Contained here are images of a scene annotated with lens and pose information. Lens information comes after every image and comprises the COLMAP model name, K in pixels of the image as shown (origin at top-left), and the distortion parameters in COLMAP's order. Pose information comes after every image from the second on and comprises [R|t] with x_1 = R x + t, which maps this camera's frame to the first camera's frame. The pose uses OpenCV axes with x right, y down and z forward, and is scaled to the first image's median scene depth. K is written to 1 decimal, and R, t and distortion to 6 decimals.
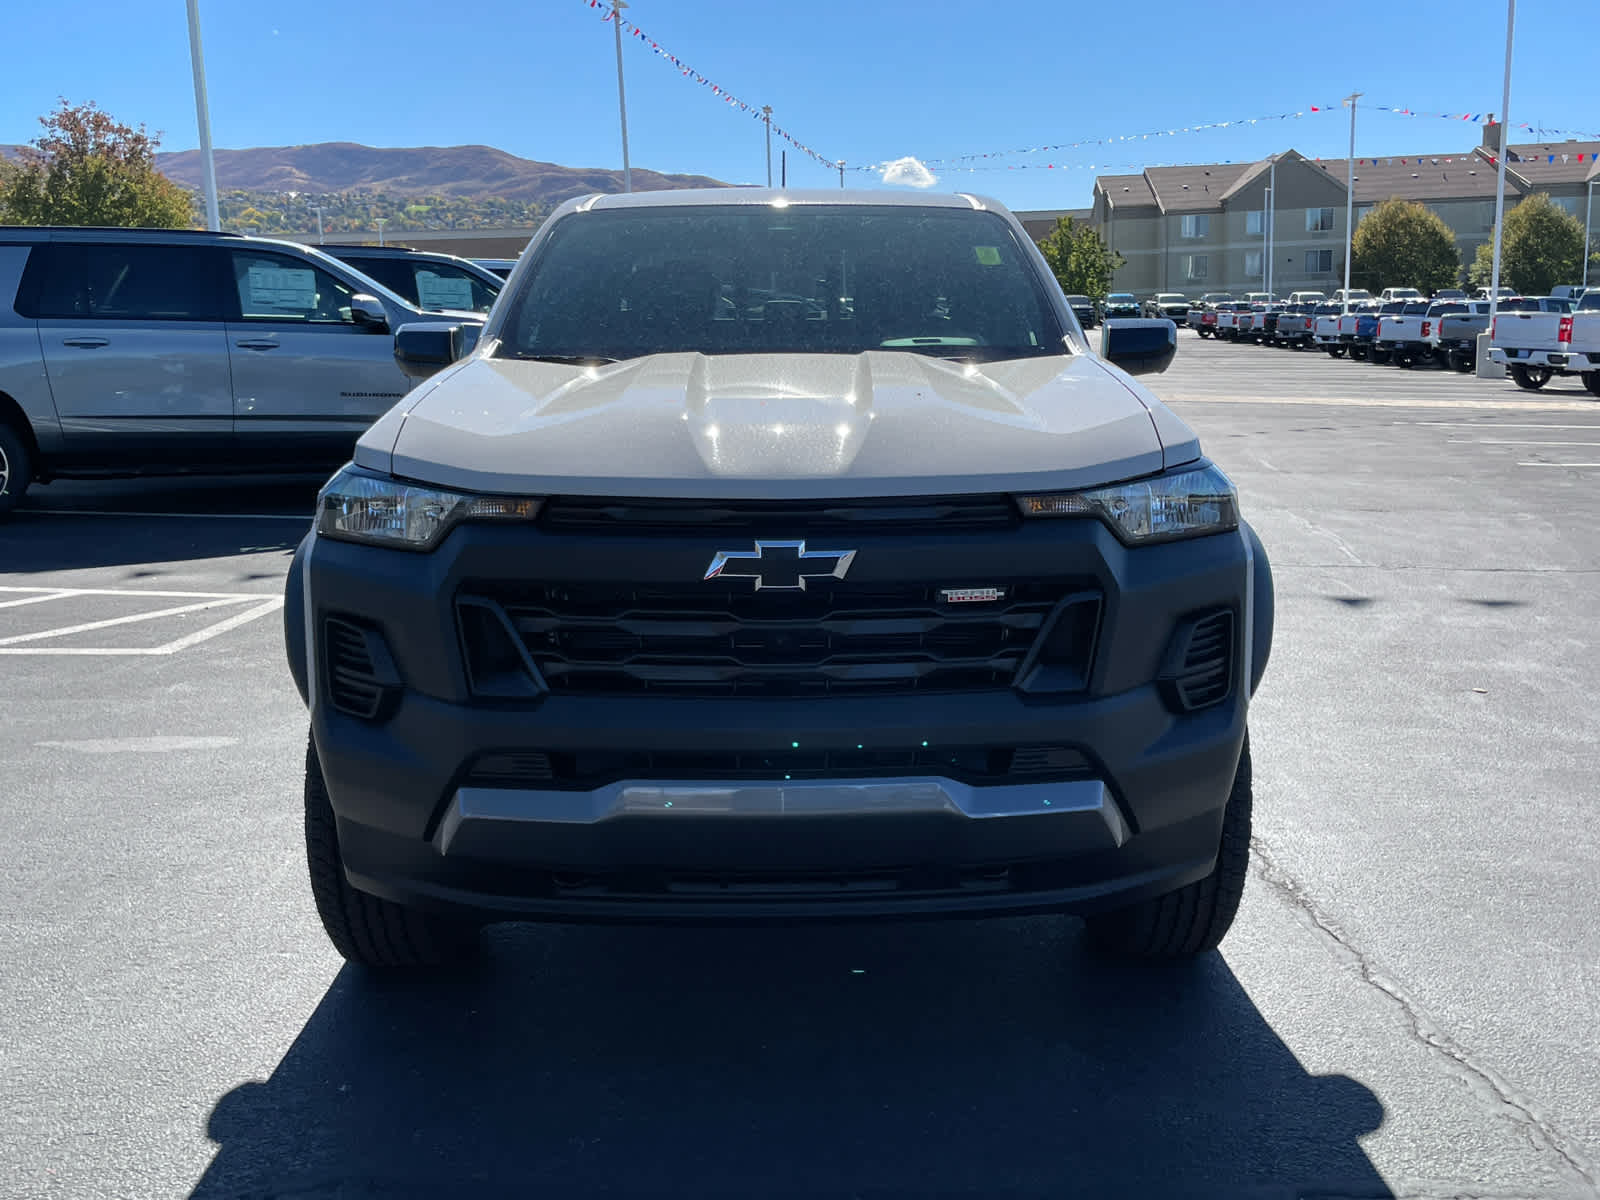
lens RADIAL K [[1548.0, 0, 824.9], [0, 1548.0, 586.0], [0, 0, 1]] dist [0.045937, -0.025245]
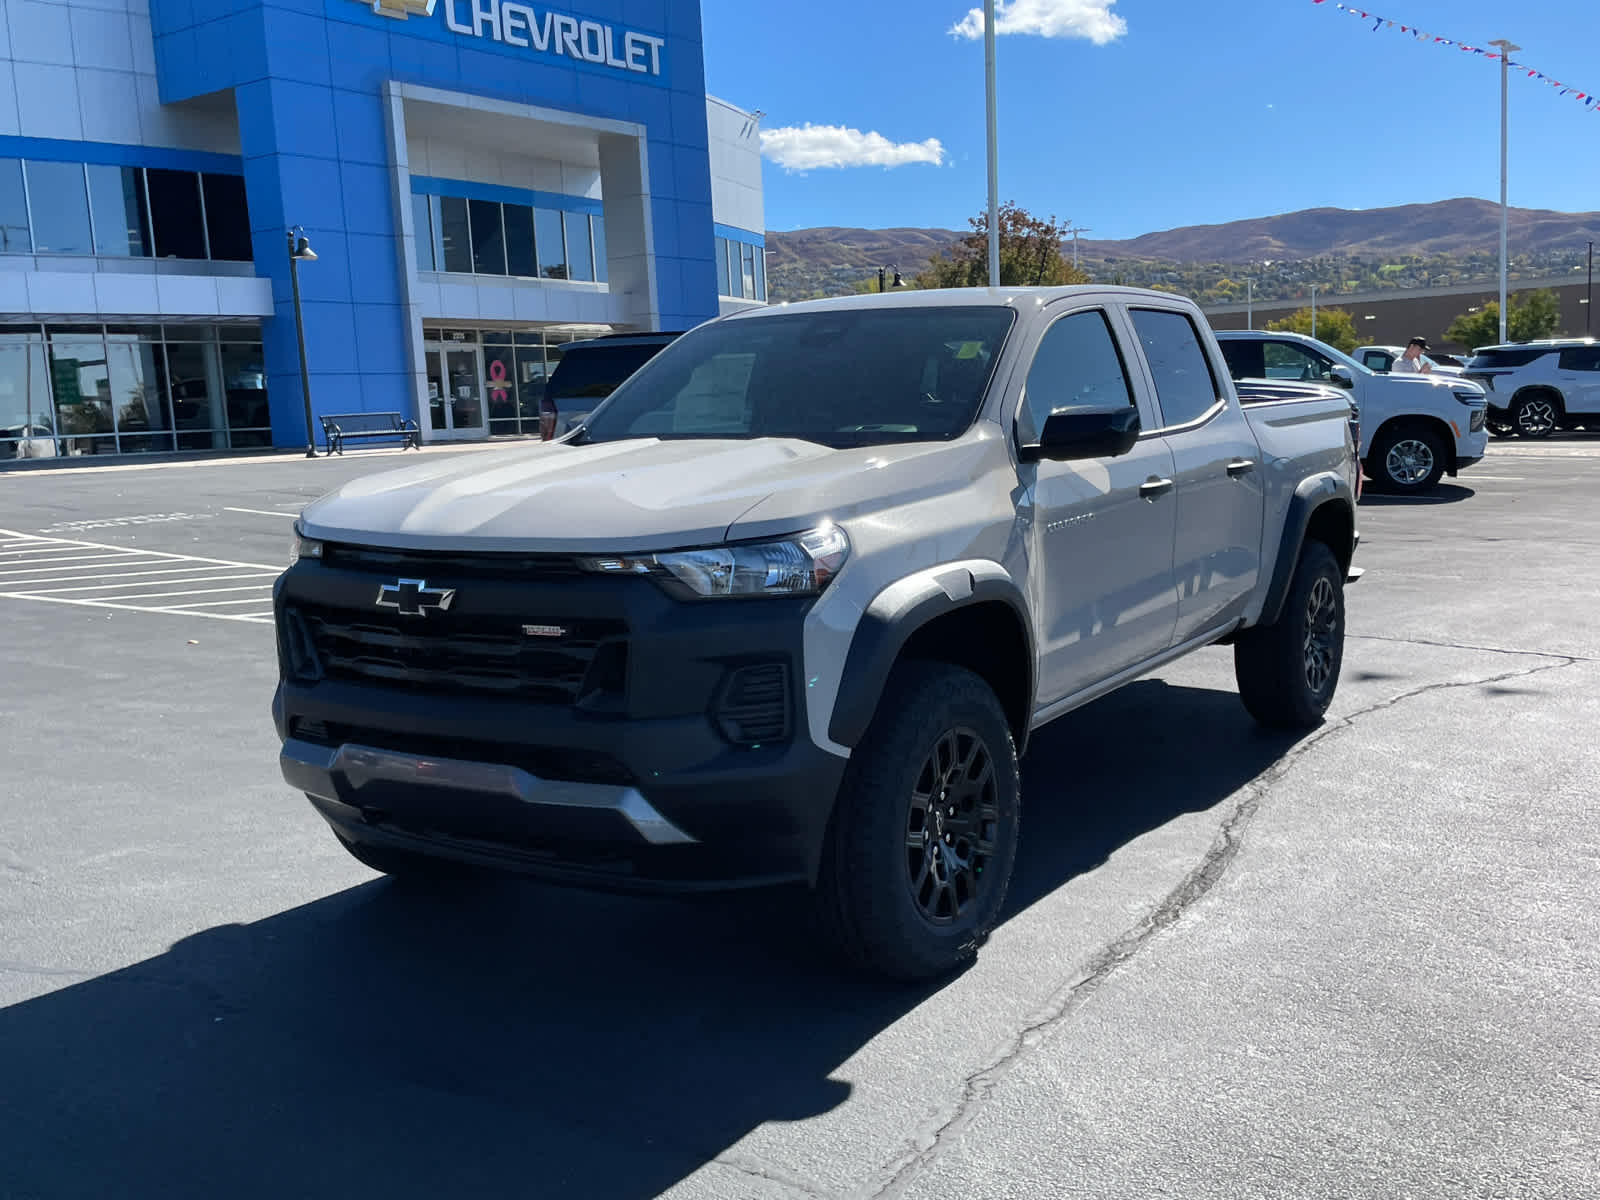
lens RADIAL K [[1553.1, 0, 825.8], [0, 1553.1, 645.2], [0, 0, 1]] dist [0.095129, -0.117033]
pose [[0.827482, 0.070866, -0.557002, 0.977429], [-0.073644, 0.997132, 0.017457, -0.020869], [0.556642, 0.026575, 0.830327, 0.052434]]
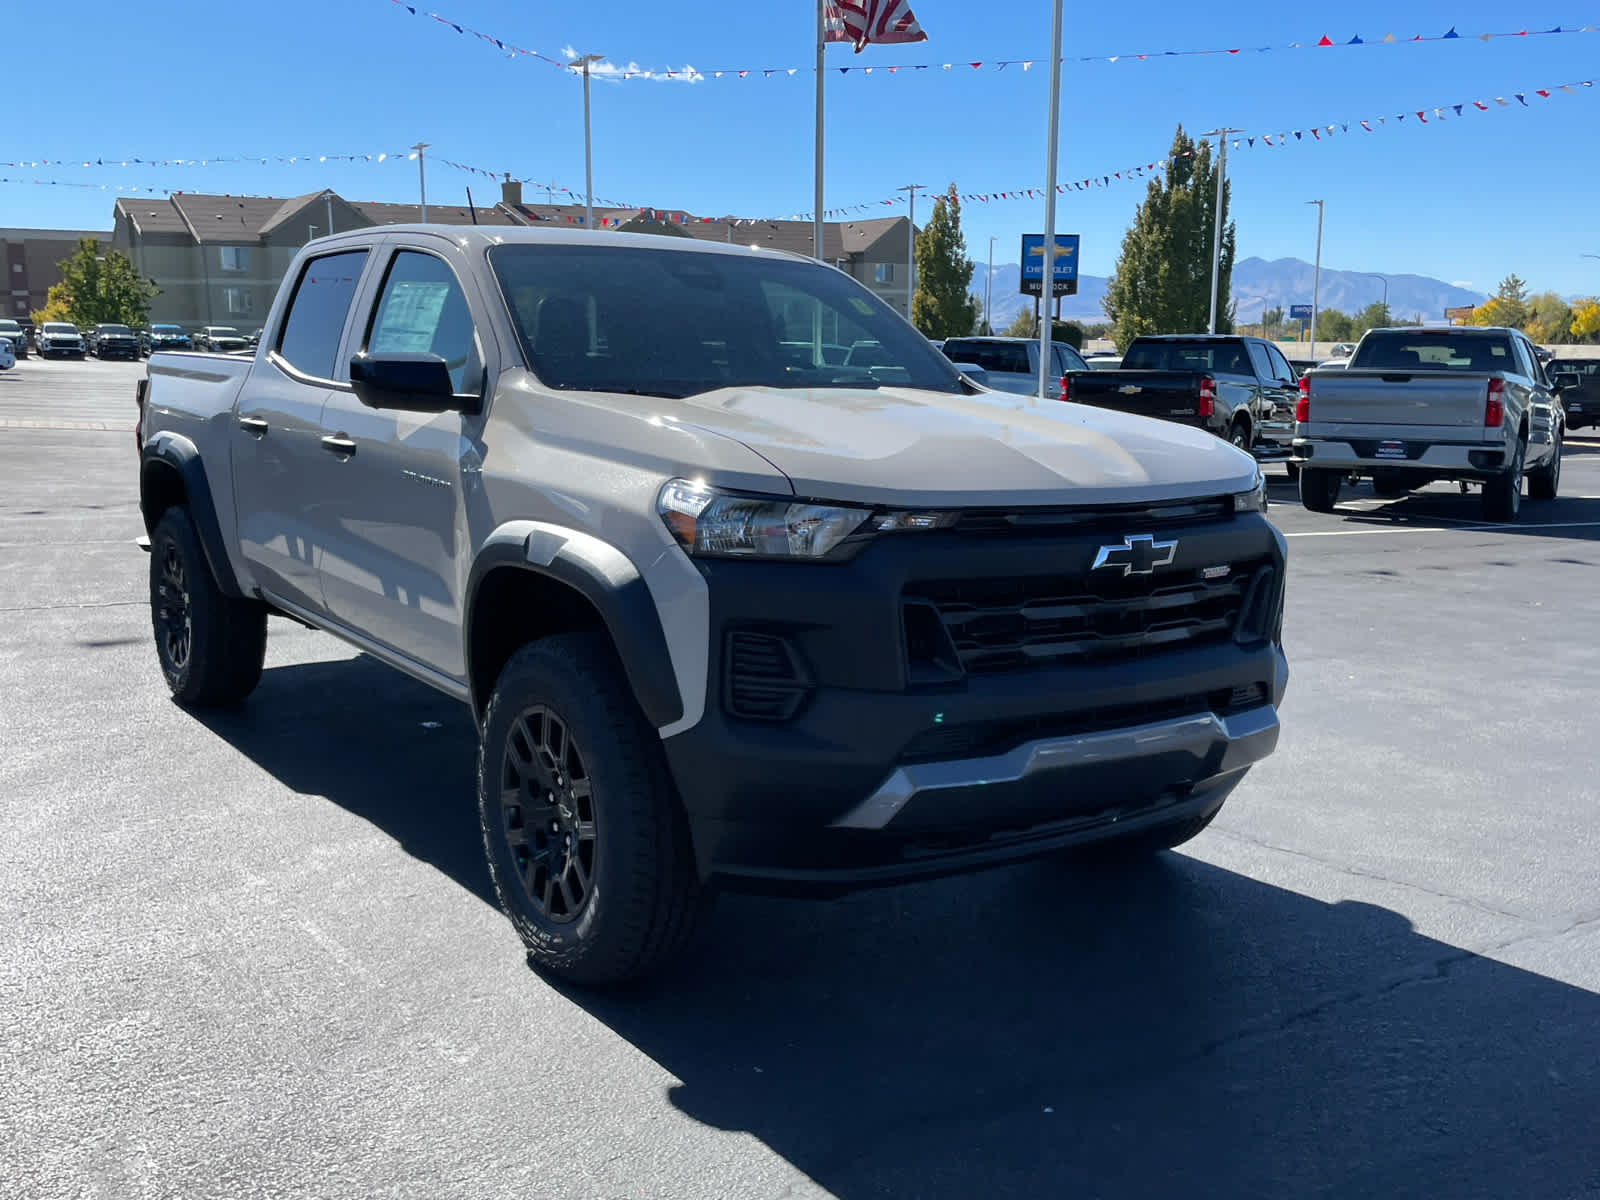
lens RADIAL K [[1532.2, 0, 817.9], [0, 1532.2, 595.2], [0, 0, 1]] dist [0.089820, -0.129389]
pose [[0.830328, -0.062834, 0.553722, -0.882391], [0.072285, 0.997373, 0.004783, -0.005106], [-0.552567, 0.036054, 0.832688, 0.090724]]
